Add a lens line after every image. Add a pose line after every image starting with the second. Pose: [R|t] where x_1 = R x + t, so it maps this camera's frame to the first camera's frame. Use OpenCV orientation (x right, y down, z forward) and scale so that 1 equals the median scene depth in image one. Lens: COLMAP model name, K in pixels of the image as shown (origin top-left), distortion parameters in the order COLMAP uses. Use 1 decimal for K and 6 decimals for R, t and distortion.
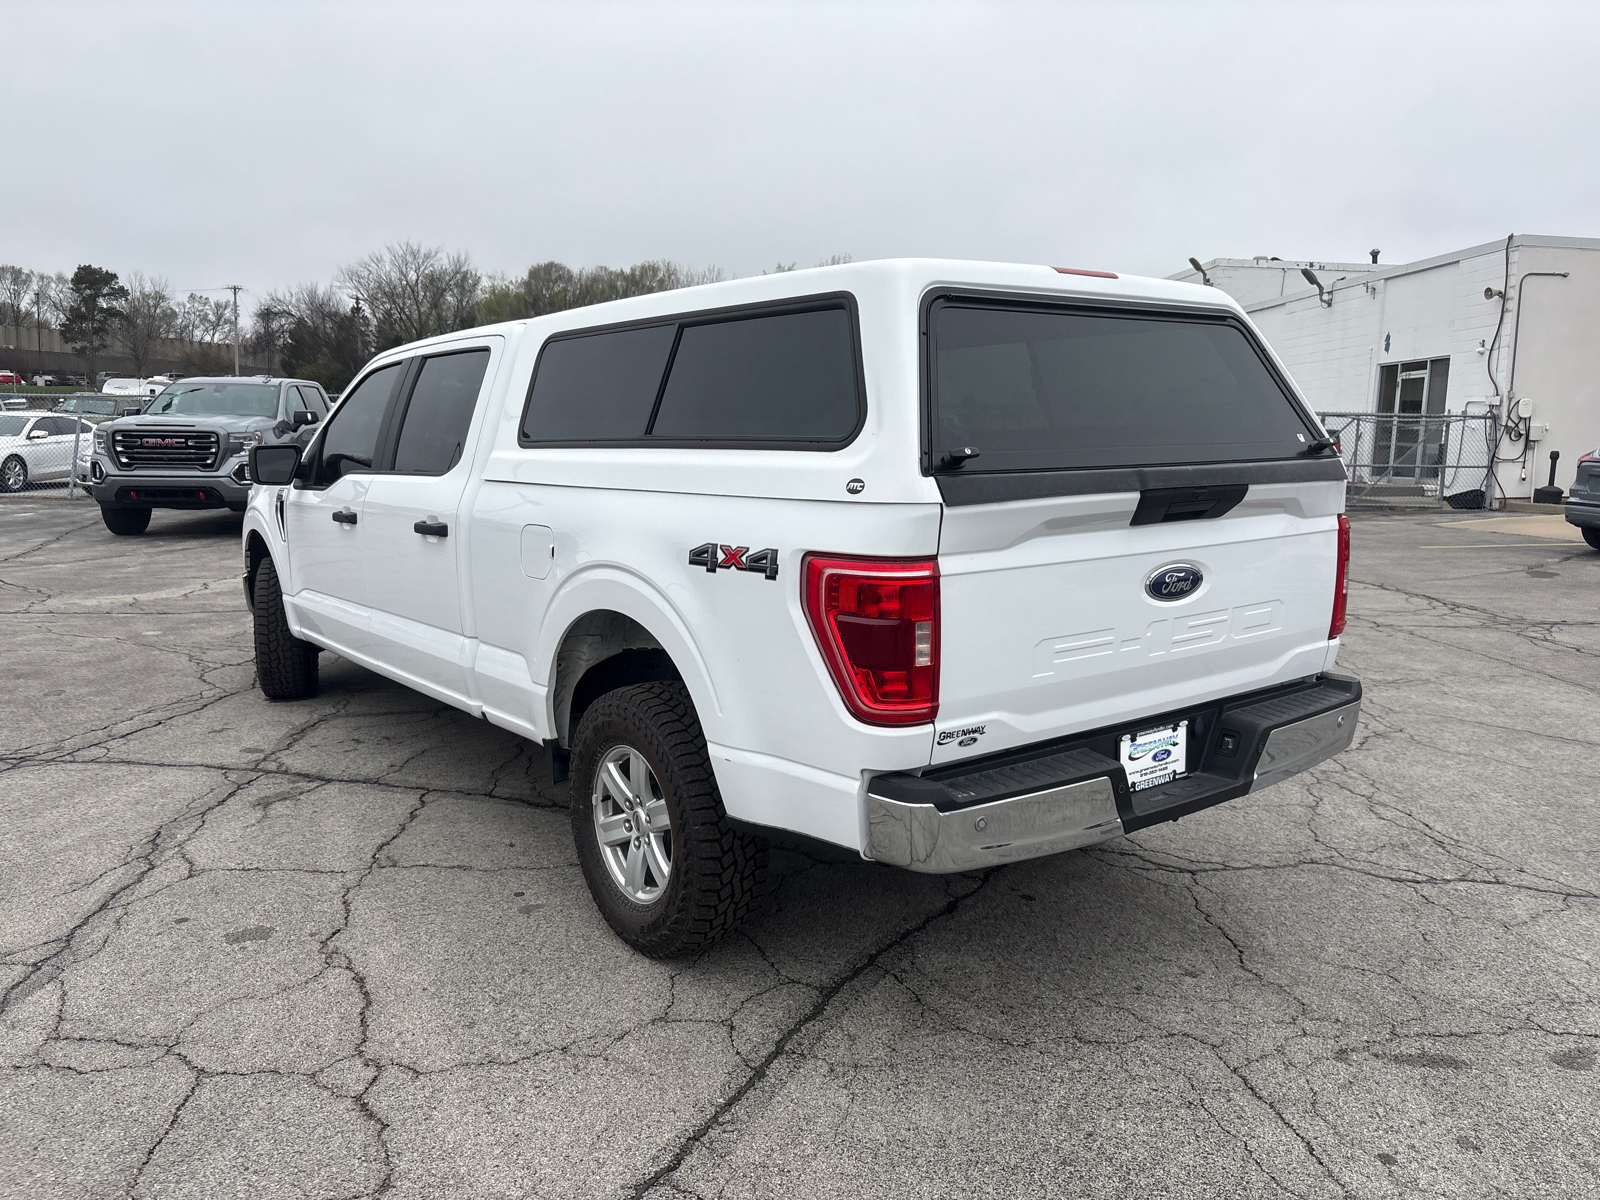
lens RADIAL K [[1213.4, 0, 782.0], [0, 1213.4, 592.6], [0, 0, 1]] dist [0.038381, -0.019936]
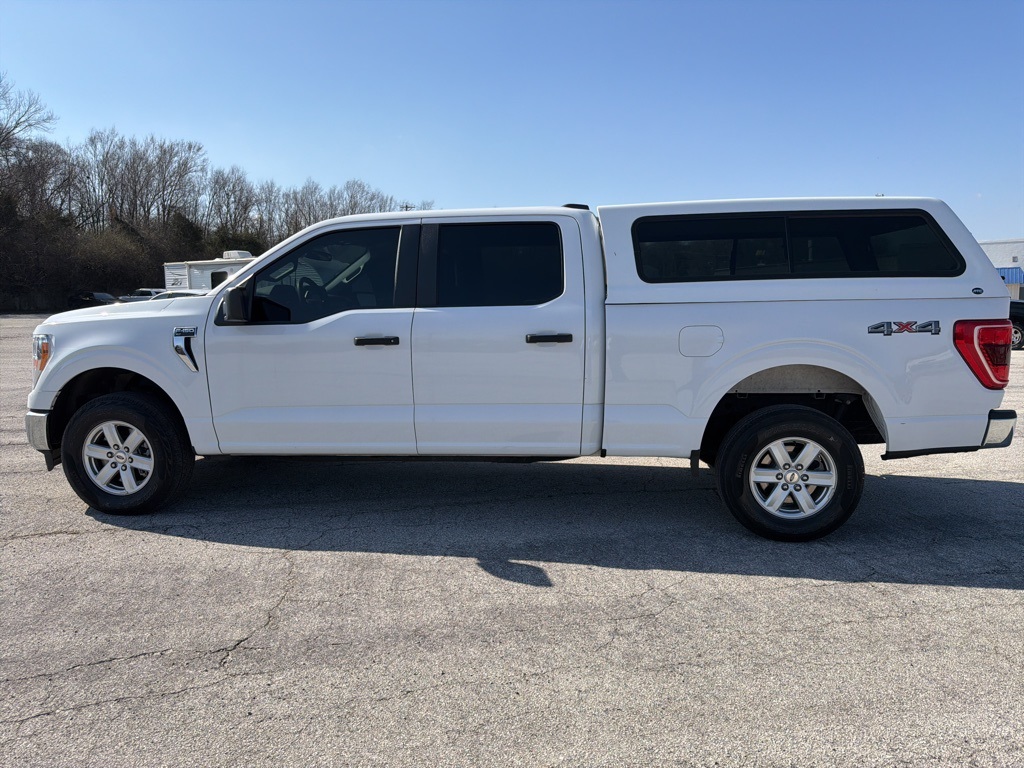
lens RADIAL K [[721.8, 0, 509.9], [0, 721.8, 402.4], [0, 0, 1]] dist [0.049975, -0.068790]
pose [[0.683270, -0.100899, 0.723161, -1.327029], [0.103942, 0.993761, 0.040447, -0.019751], [-0.722730, 0.047531, 0.689494, 0.573233]]
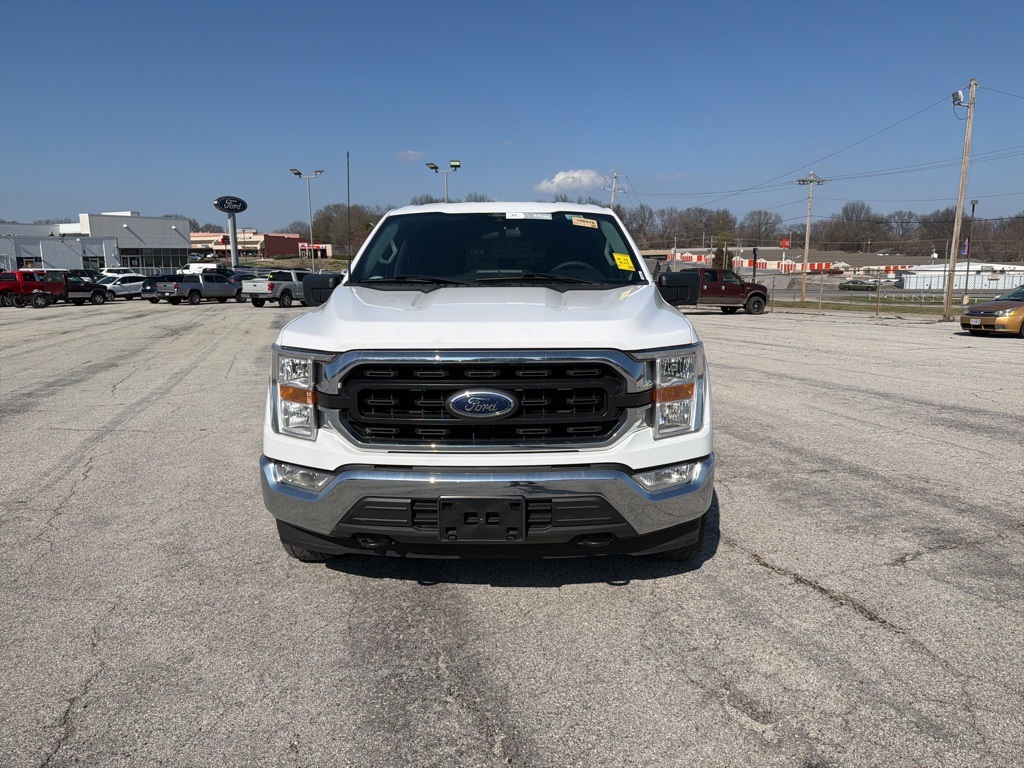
lens RADIAL K [[721.8, 0, 521.2], [0, 721.8, 376.2], [0, 0, 1]] dist [0.049975, -0.068790]
pose [[-0.793669, -0.073666, 0.603873, -1.314091], [0.101216, 0.962816, 0.250481, -0.391936], [-0.599871, 0.259921, -0.756701, 2.968636]]
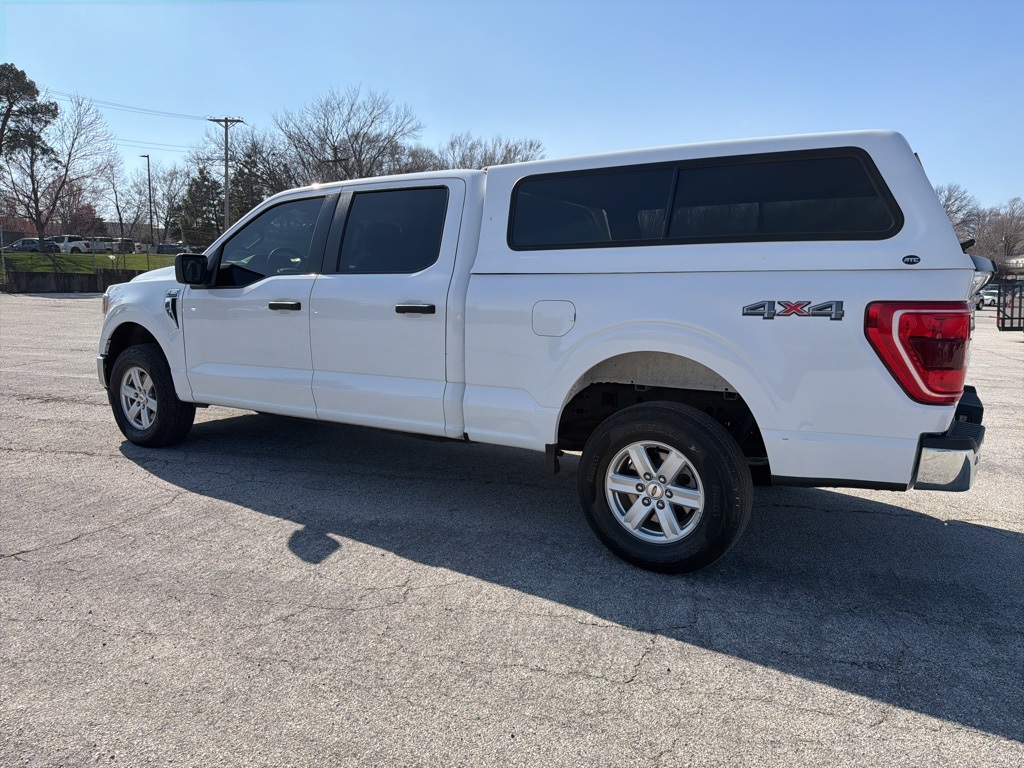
lens RADIAL K [[721.8, 0, 511.2], [0, 721.8, 383.1], [0, 0, 1]] dist [0.049975, -0.068790]
pose [[0.934906, -0.027137, 0.353857, -0.655982], [0.028910, 0.999582, 0.000276, 0.051641], [-0.353717, 0.009972, 0.935299, 0.229480]]
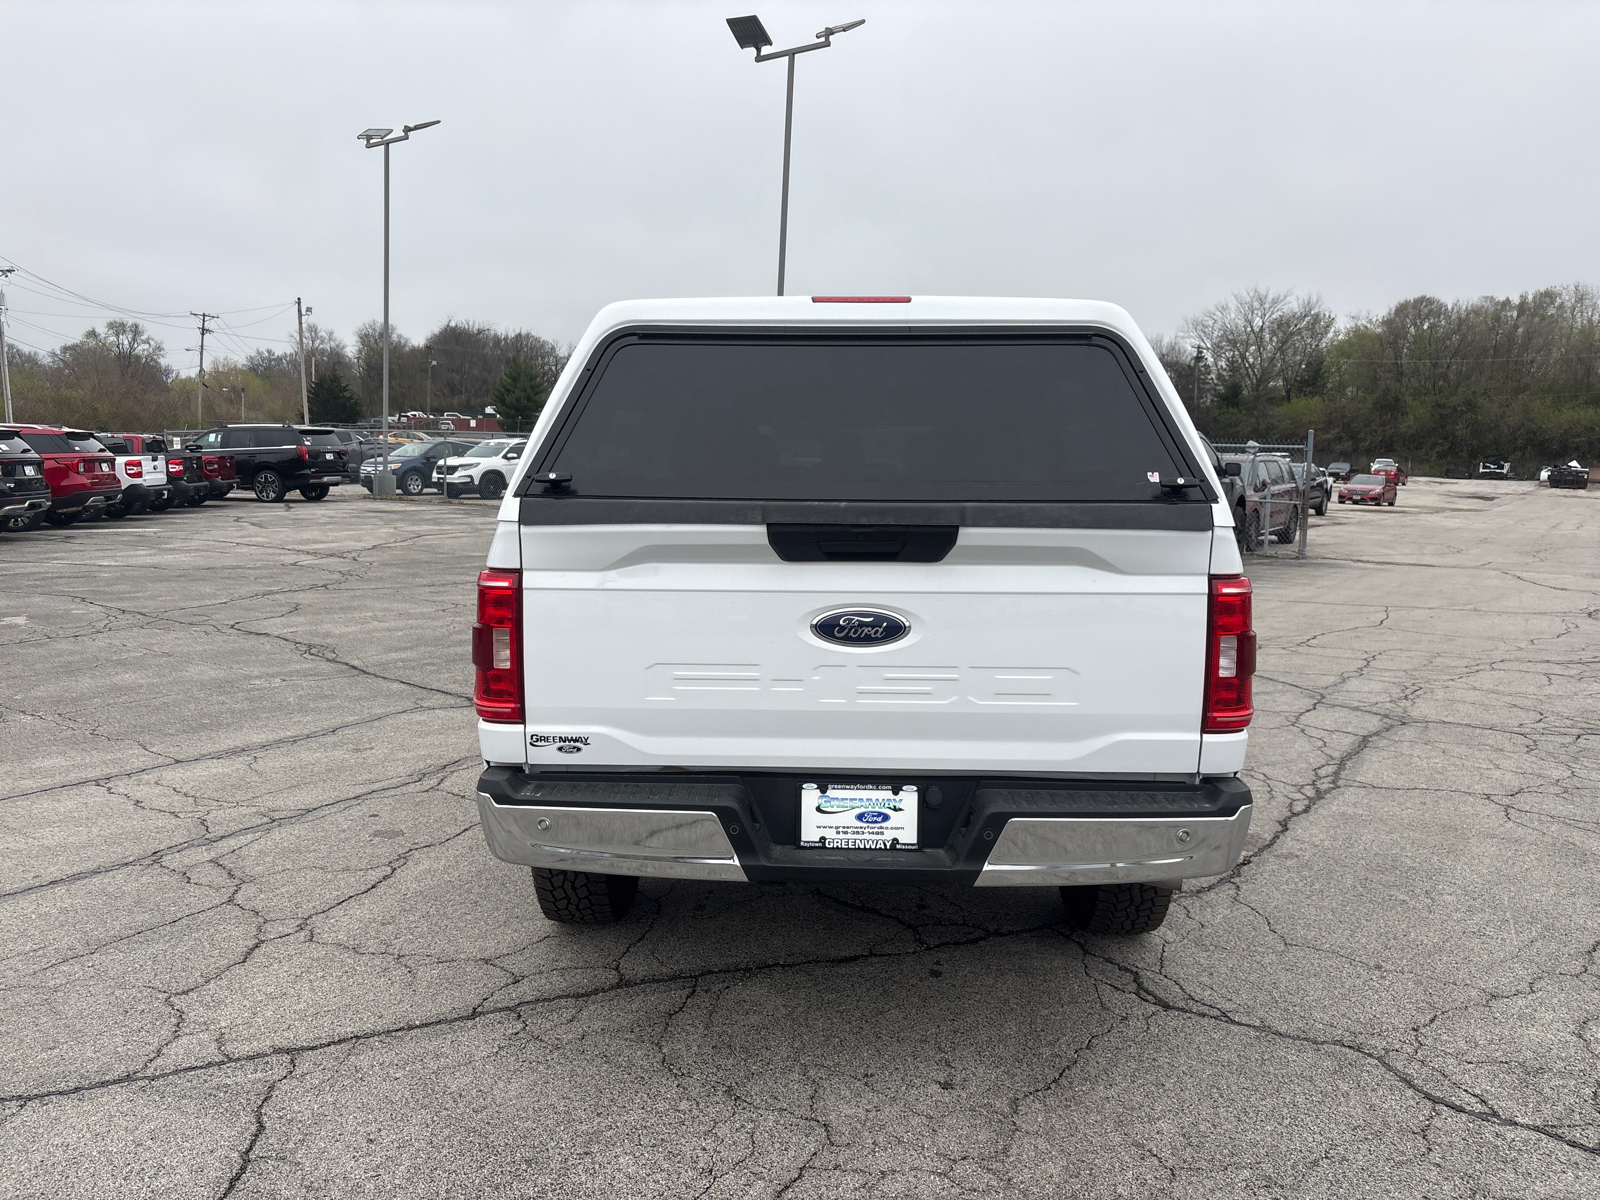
lens RADIAL K [[1213.4, 0, 796.5], [0, 1213.4, 585.2], [0, 0, 1]] dist [0.038381, -0.019936]
pose [[0.780911, 0.072208, -0.620455, 0.806430], [-0.099665, 0.994974, -0.009645, -0.025025], [0.616641, 0.069369, 0.784183, 0.233991]]
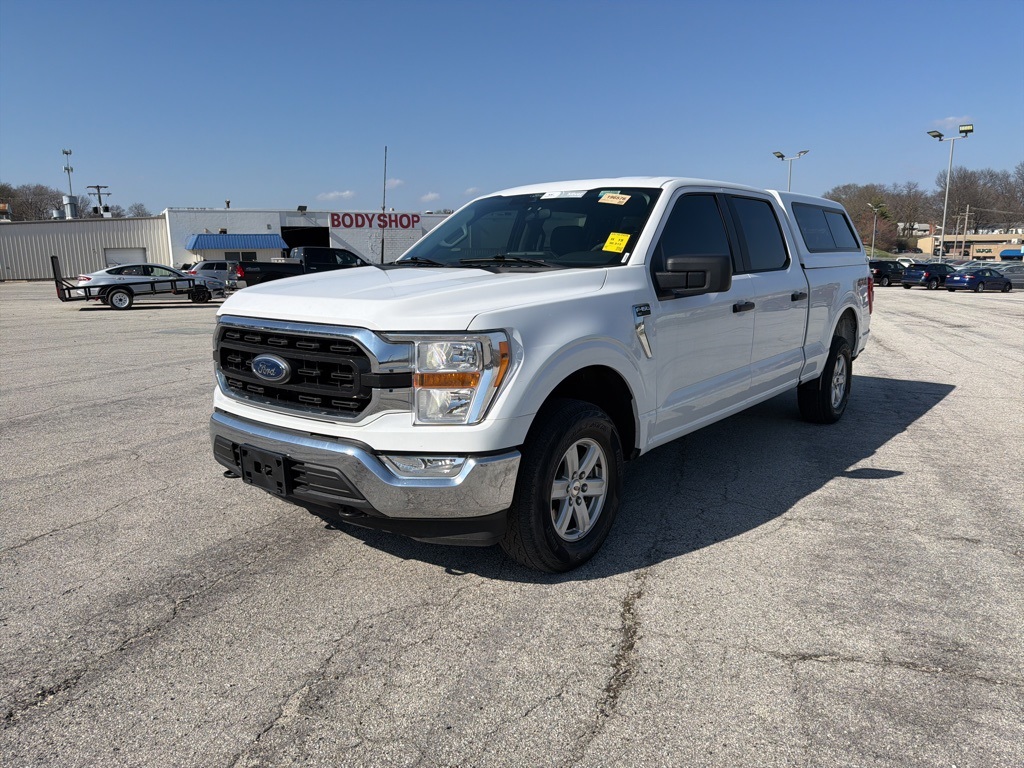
lens RADIAL K [[721.8, 0, 512.0], [0, 721.8, 387.7], [0, 0, 1]] dist [0.049975, -0.068790]
pose [[-0.240684, -0.159527, 0.957404, -1.749177], [0.144650, 0.969490, 0.197905, -0.277605], [-0.959764, 0.186121, -0.210265, 2.295124]]
